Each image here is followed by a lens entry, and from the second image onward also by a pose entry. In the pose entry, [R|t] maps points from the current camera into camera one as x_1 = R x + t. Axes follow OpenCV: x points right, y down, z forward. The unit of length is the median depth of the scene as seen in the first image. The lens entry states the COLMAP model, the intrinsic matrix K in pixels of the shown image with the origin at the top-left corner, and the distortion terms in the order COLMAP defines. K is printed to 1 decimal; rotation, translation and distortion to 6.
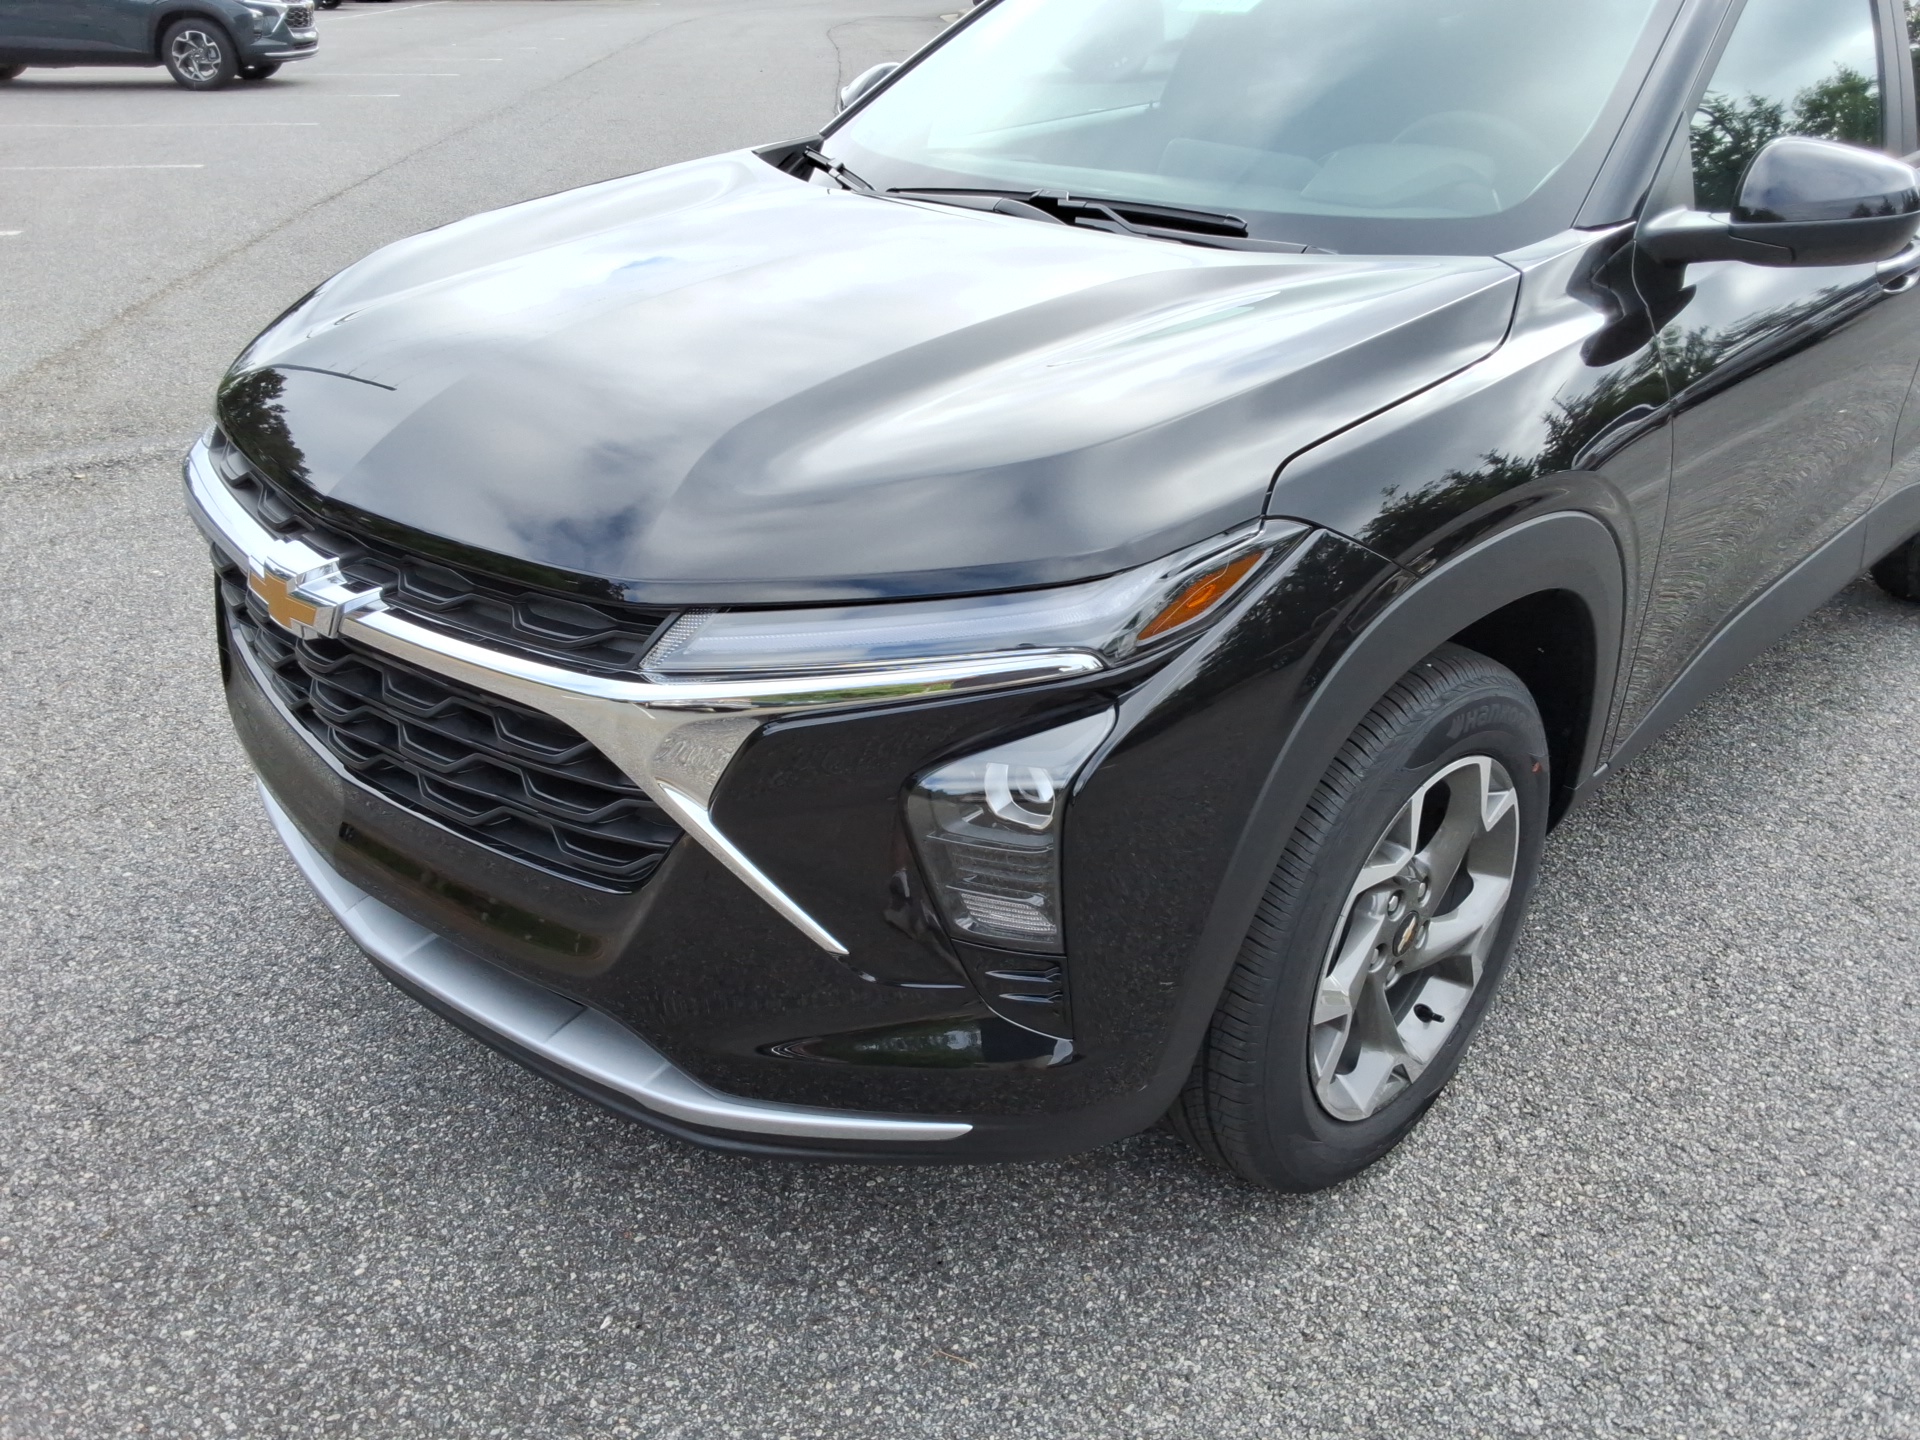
lens RADIAL K [[1537.1, 0, 979.0], [0, 1537.1, 712.3], [0, 0, 1]] dist [0.113466, -0.183345]
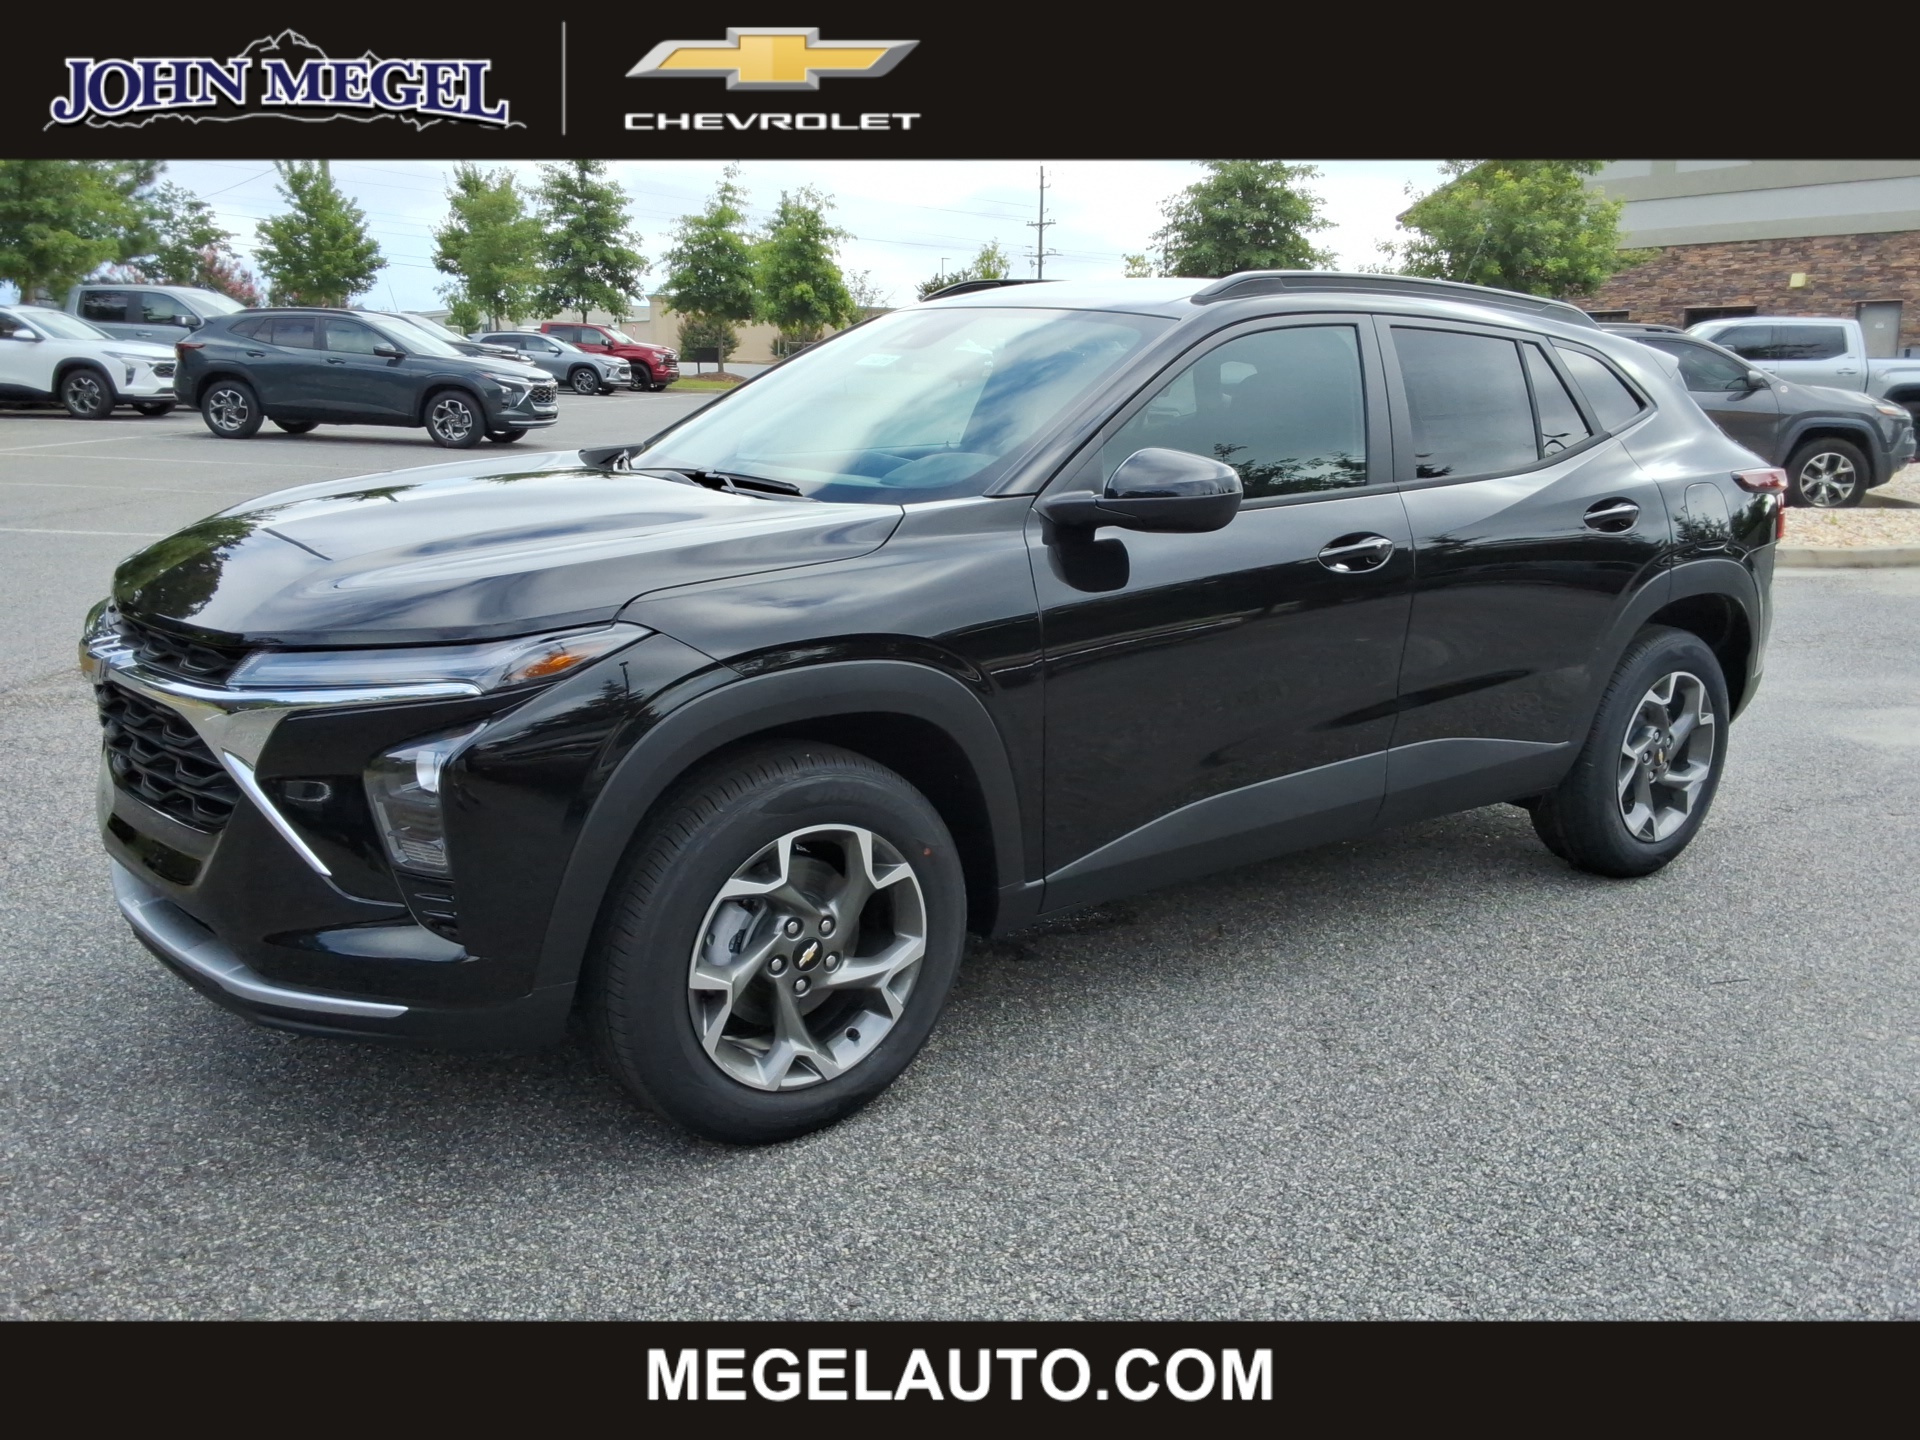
lens RADIAL K [[1560.7, 0, 971.7], [0, 1560.7, 708.3], [0, 0, 1]] dist [0.104397, -0.169618]
pose [[0.987081, 0.053194, -0.151134, 0.658758], [-0.087071, 0.969926, -0.227293, 0.248497], [0.134499, 0.237516, 0.962027, -0.421818]]
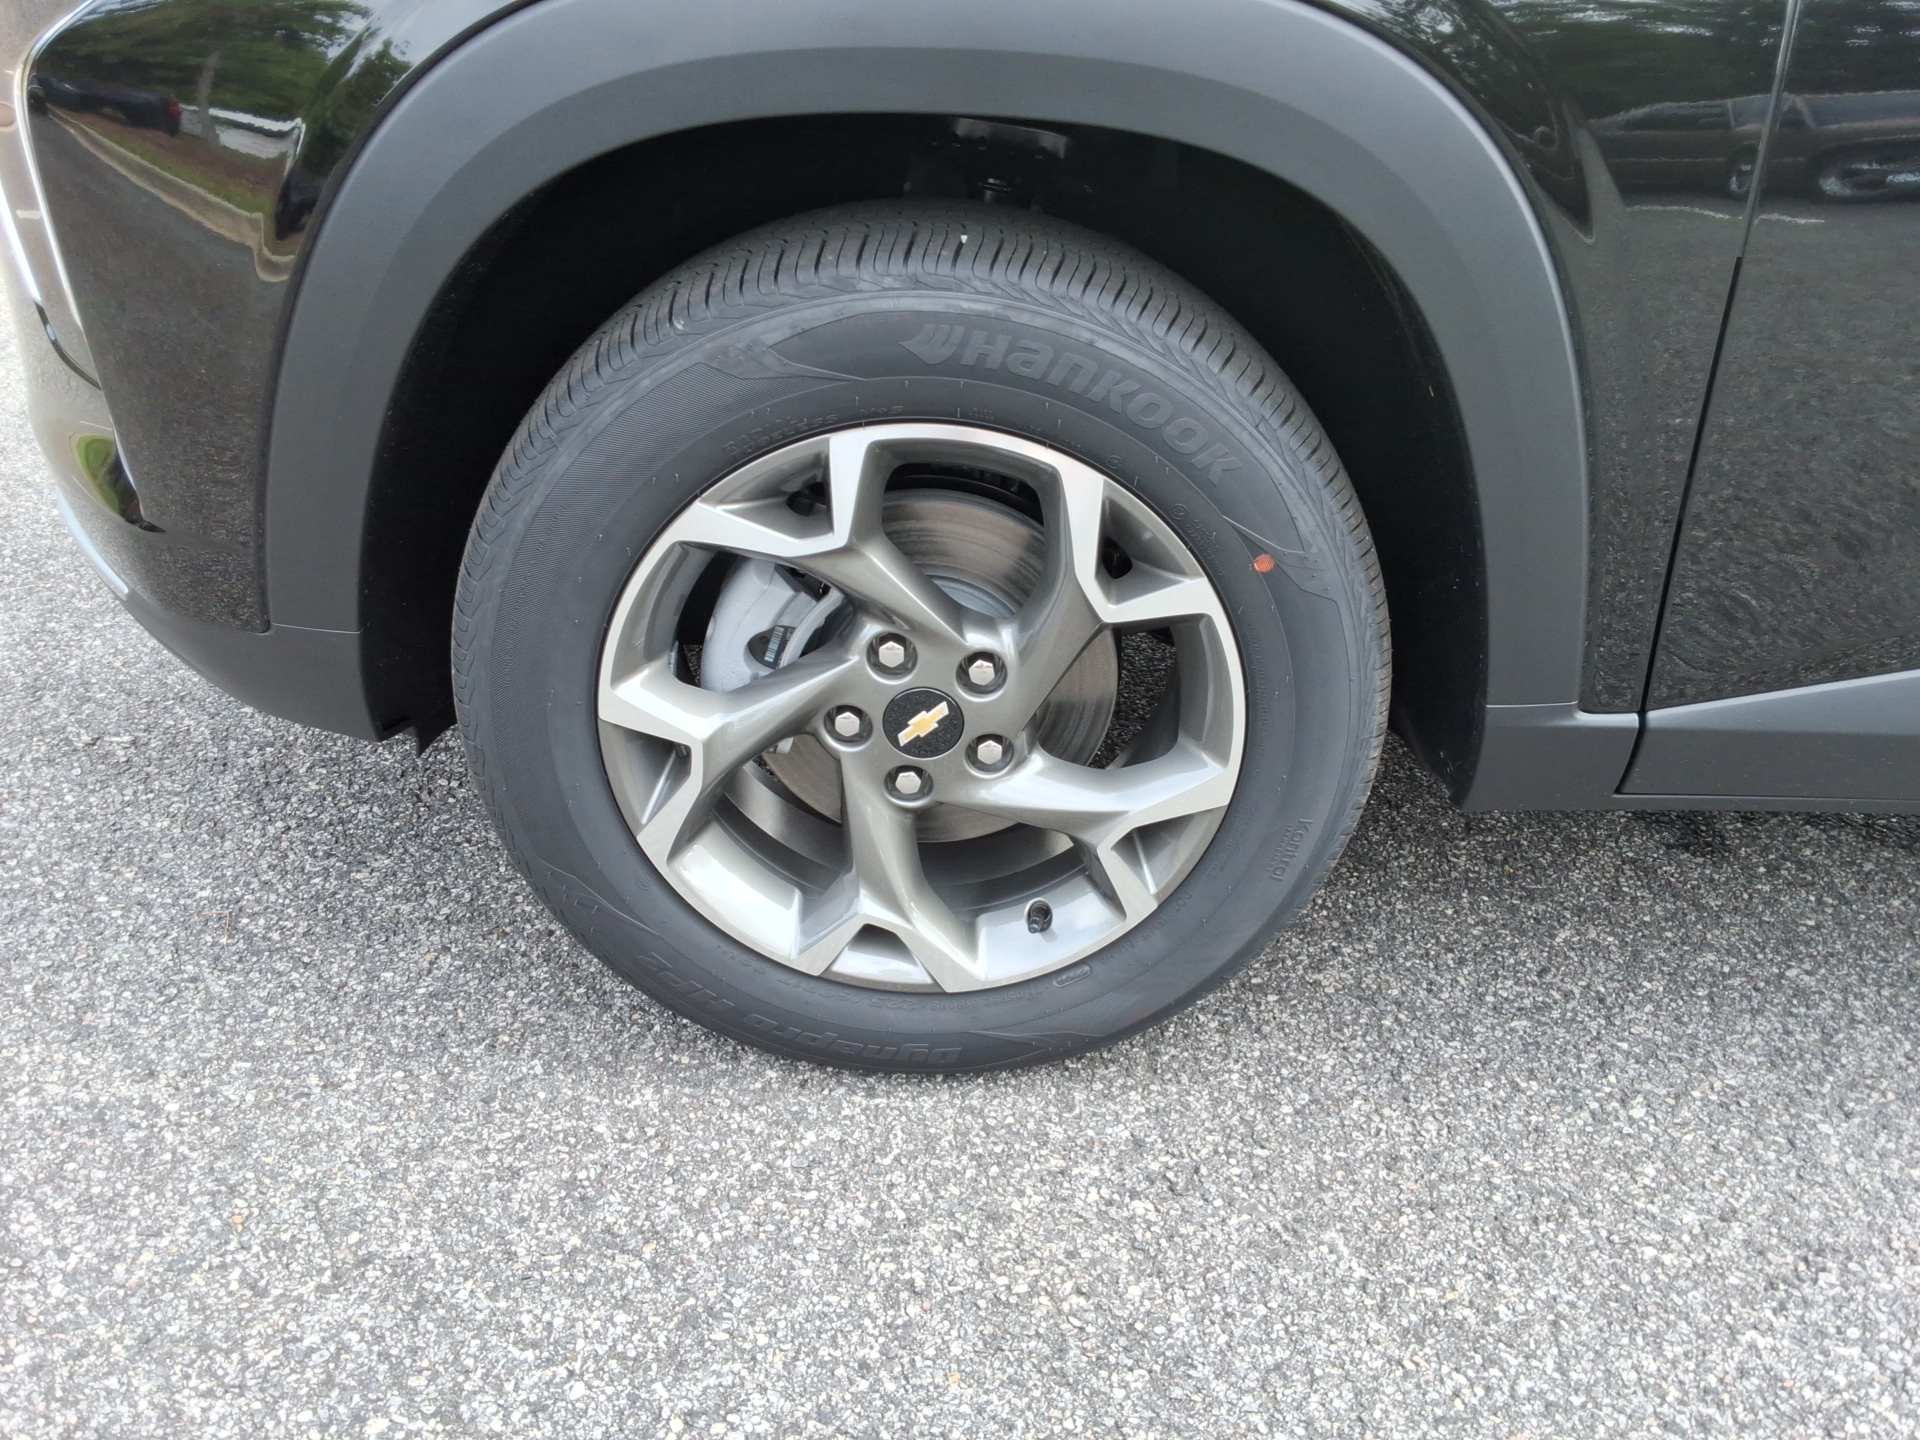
lens RADIAL K [[1539.9, 0, 971.9], [0, 1539.9, 710.6], [0, 0, 1]] dist [0.114153, -0.190351]
pose [[0.683481, 0.369443, -0.629576, 0.703245], [-0.363873, 0.920109, 0.144904, 0.045602], [0.632811, 0.130046, 0.763307, 0.579245]]
